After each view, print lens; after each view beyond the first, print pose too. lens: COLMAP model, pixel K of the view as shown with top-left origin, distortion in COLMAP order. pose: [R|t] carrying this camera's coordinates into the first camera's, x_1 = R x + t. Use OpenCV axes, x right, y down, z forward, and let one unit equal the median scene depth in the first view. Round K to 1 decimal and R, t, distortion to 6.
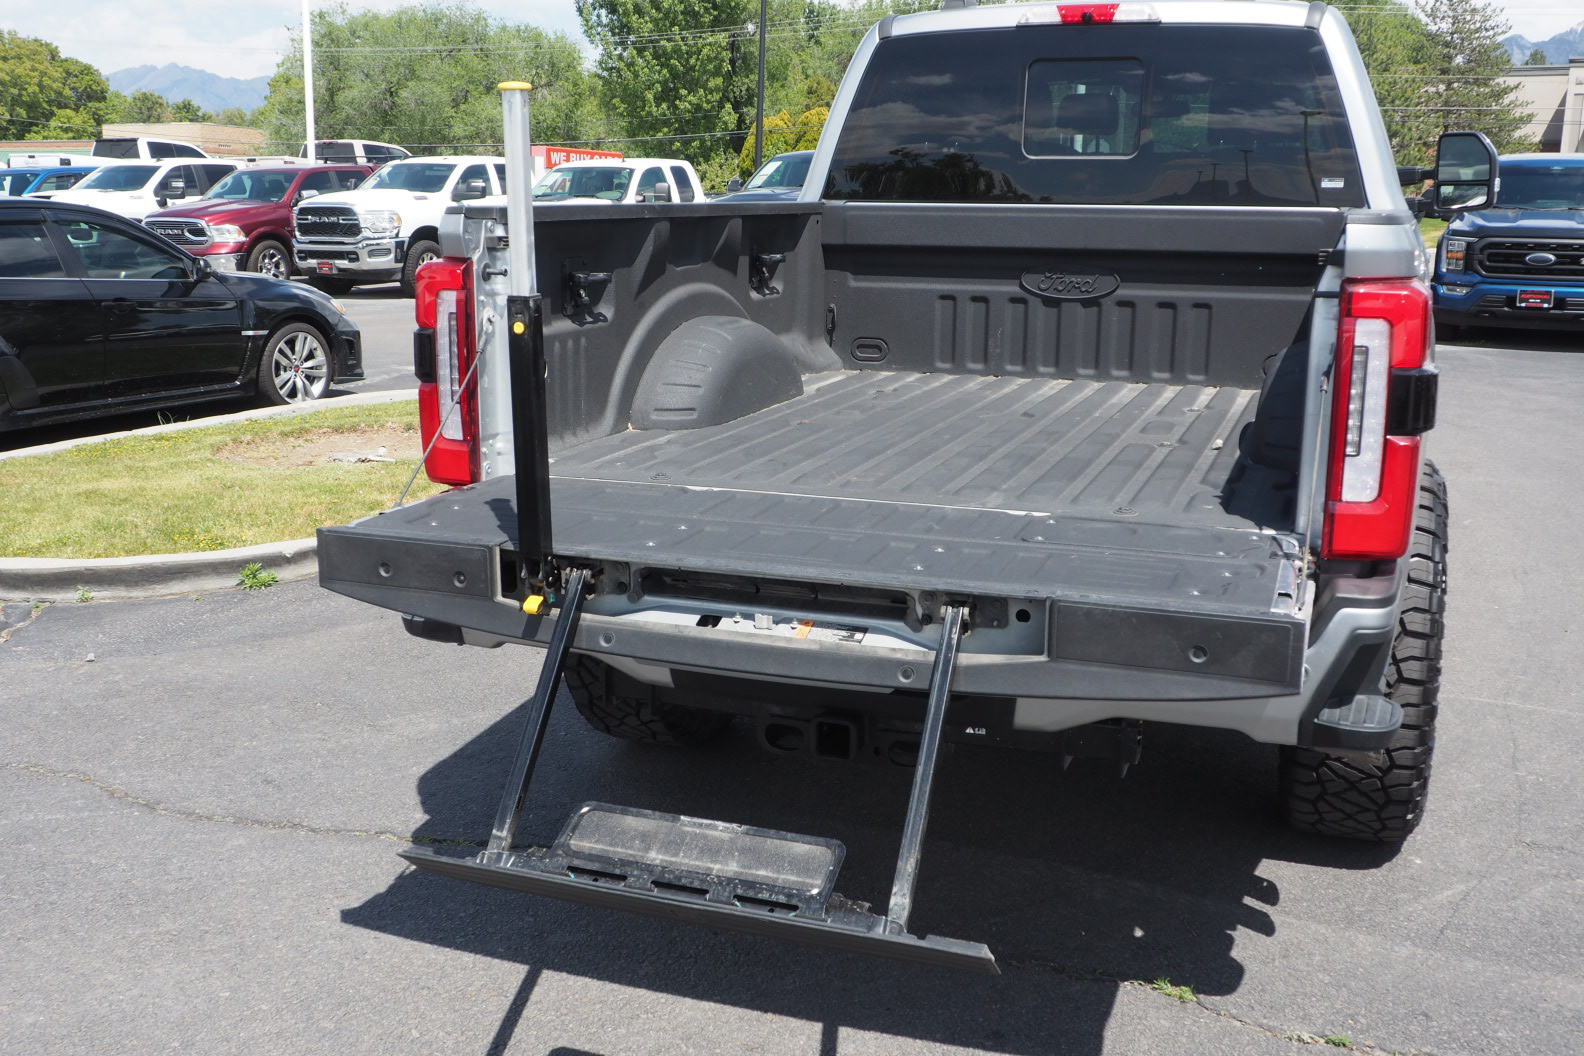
lens RADIAL K [[1506.4, 0, 798.5], [0, 1506.4, 518.6], [0, 0, 1]] dist [-0.004810, 0.000000]
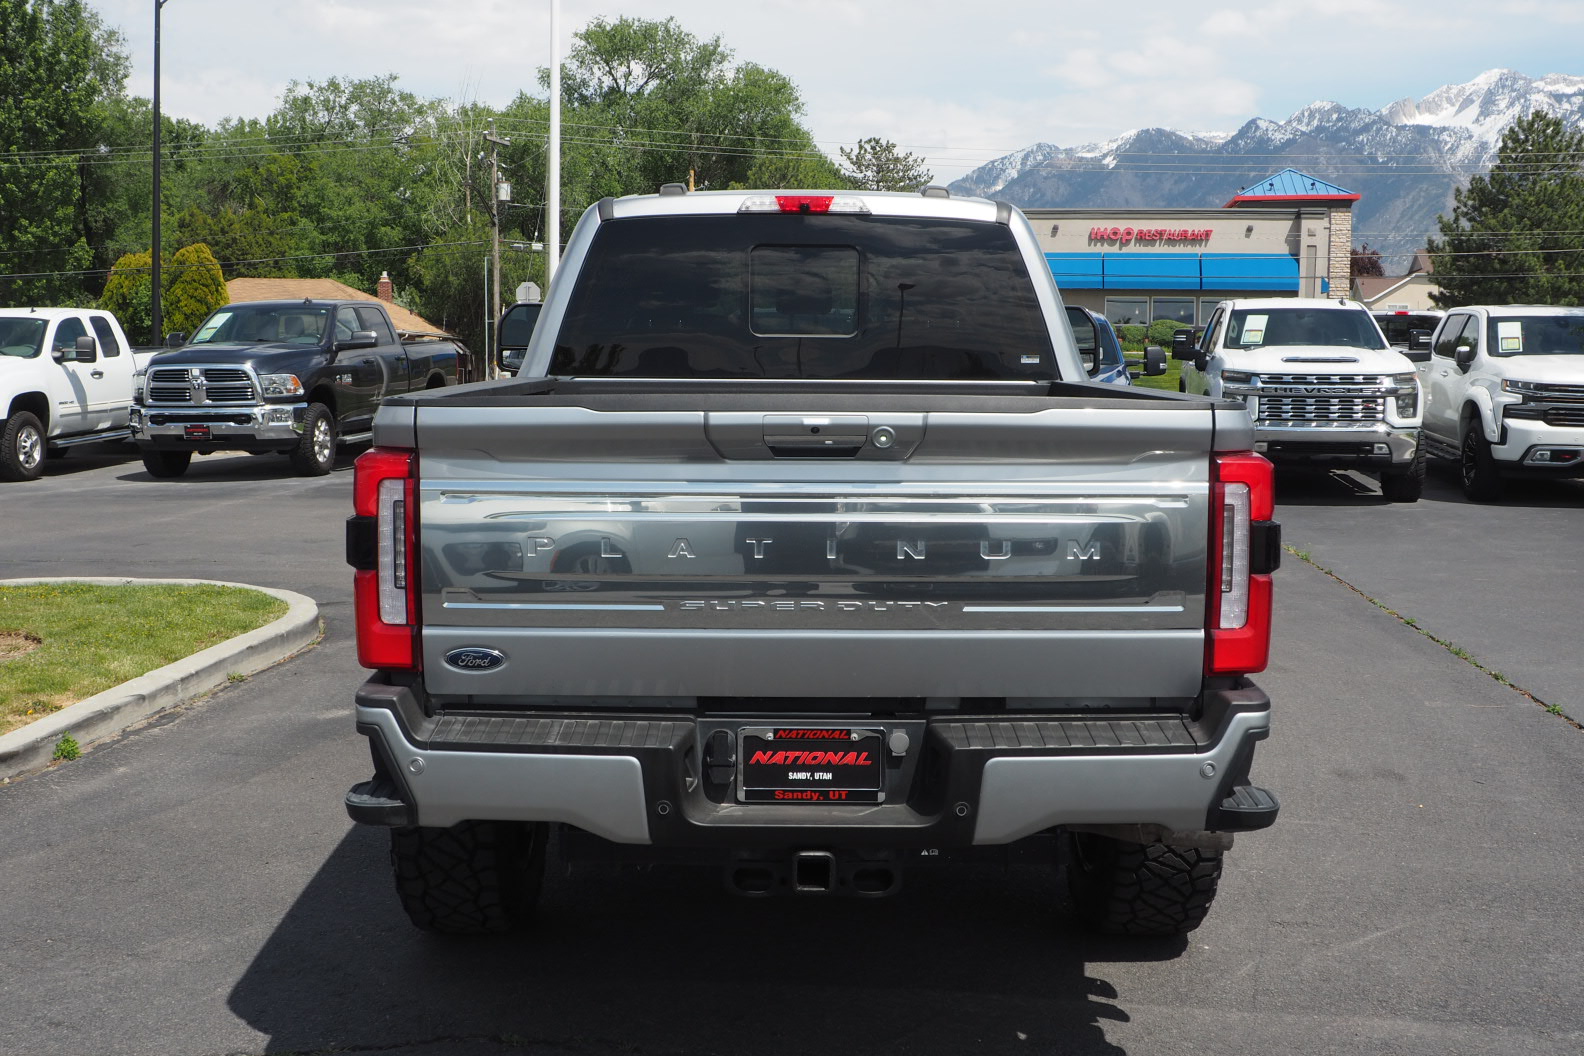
lens RADIAL K [[1719.2, 0, 779.4], [0, 1719.2, 528.6], [0, 0, 1]] dist [-0.007001, 0.000000]
pose [[0.943143, -0.038264, 0.330178, -0.241628], [0.072425, 0.993141, -0.091786, 0.005610], [-0.324401, 0.110480, 0.939446, -0.121938]]
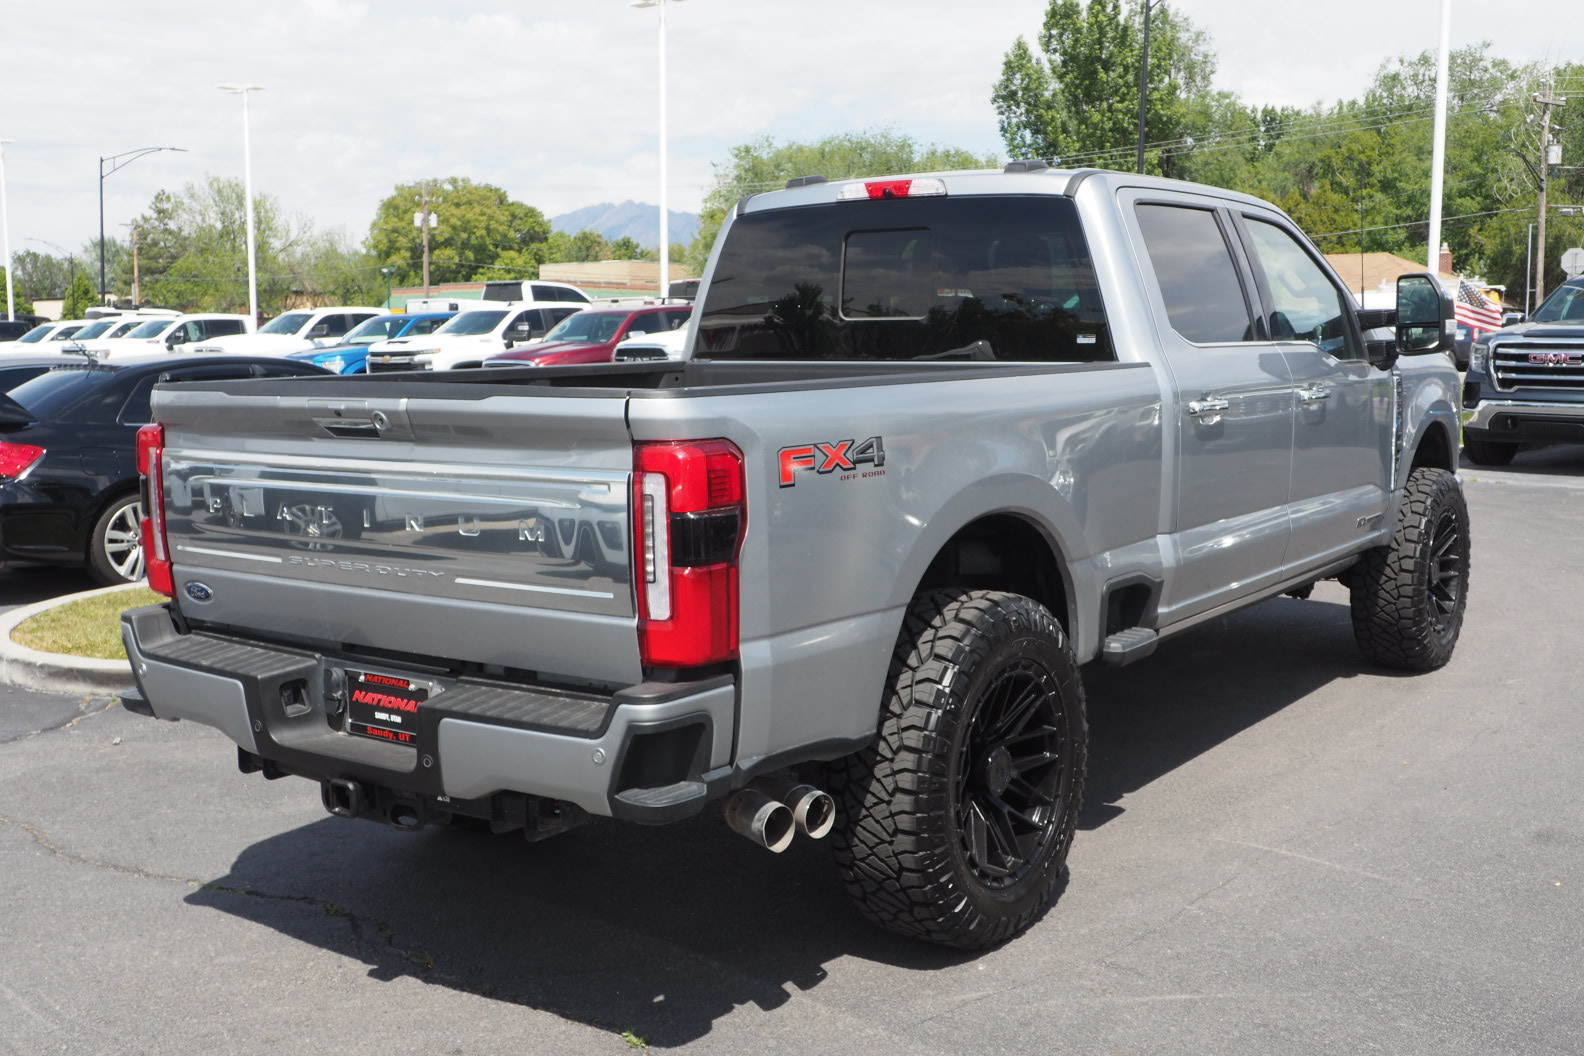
lens RADIAL K [[1626.3, 0, 795.1], [0, 1626.3, 532.7], [0, 0, 1]] dist [-0.004315, 0.000000]
pose [[0.963995, 0.013743, -0.265565, 0.449879], [-0.035859, 0.996260, -0.078612, 0.010091], [0.263491, 0.085305, 0.960883, -0.139307]]
